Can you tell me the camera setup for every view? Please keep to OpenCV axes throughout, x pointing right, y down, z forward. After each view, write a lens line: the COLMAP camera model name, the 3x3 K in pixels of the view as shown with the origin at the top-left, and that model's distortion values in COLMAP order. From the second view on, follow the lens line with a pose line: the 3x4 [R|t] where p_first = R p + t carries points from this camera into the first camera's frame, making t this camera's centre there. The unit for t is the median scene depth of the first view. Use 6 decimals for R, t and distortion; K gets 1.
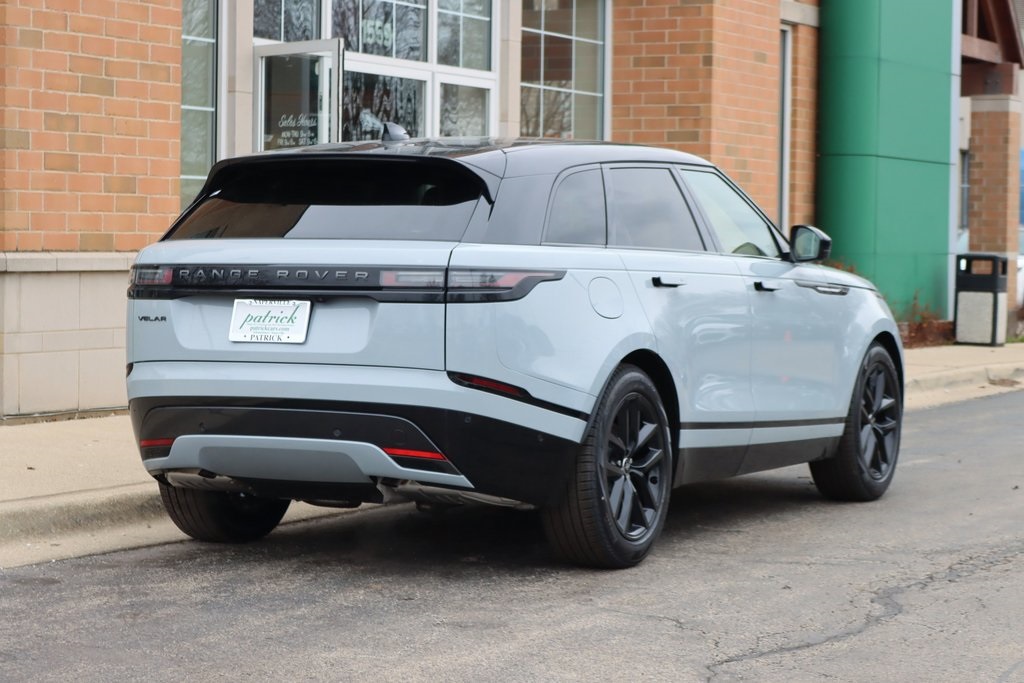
lens RADIAL K [[2876.3, 0, 510.3], [0, 2876.3, 344.6], [0, 0, 1]] dist [0.157062, 0.000000]
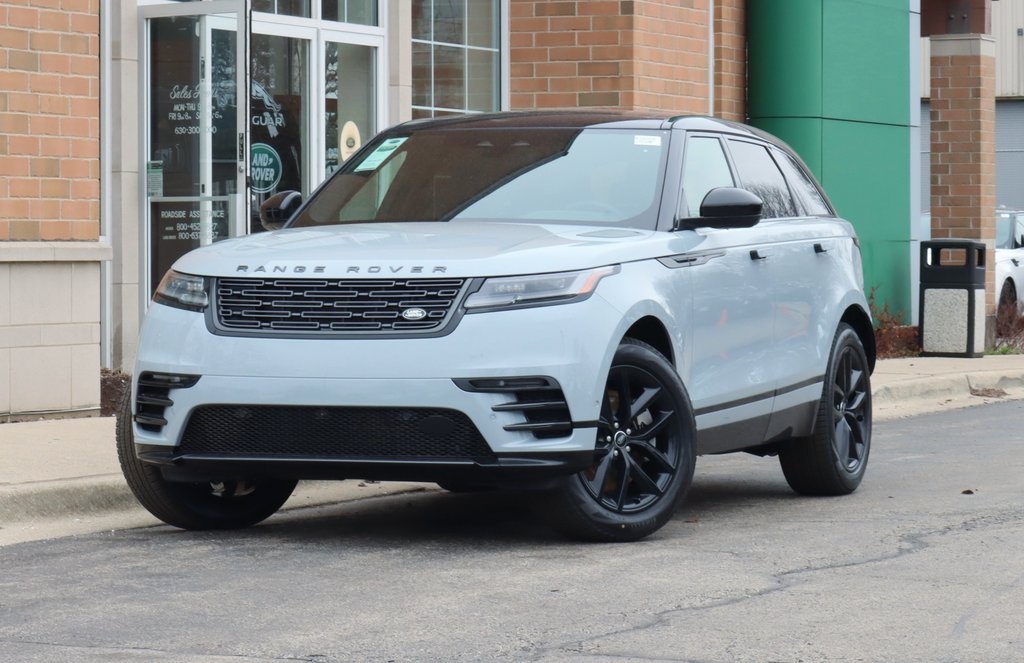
lens RADIAL K [[4913.9, 0, 517.1], [0, 4913.9, 333.3], [0, 0, 1]] dist [0.546663, 0.000000]
pose [[0.996429, -0.016105, 0.082881, -0.089466], [0.017658, 0.999681, -0.018039, 0.021553], [-0.082564, 0.019439, 0.996396, -0.440921]]
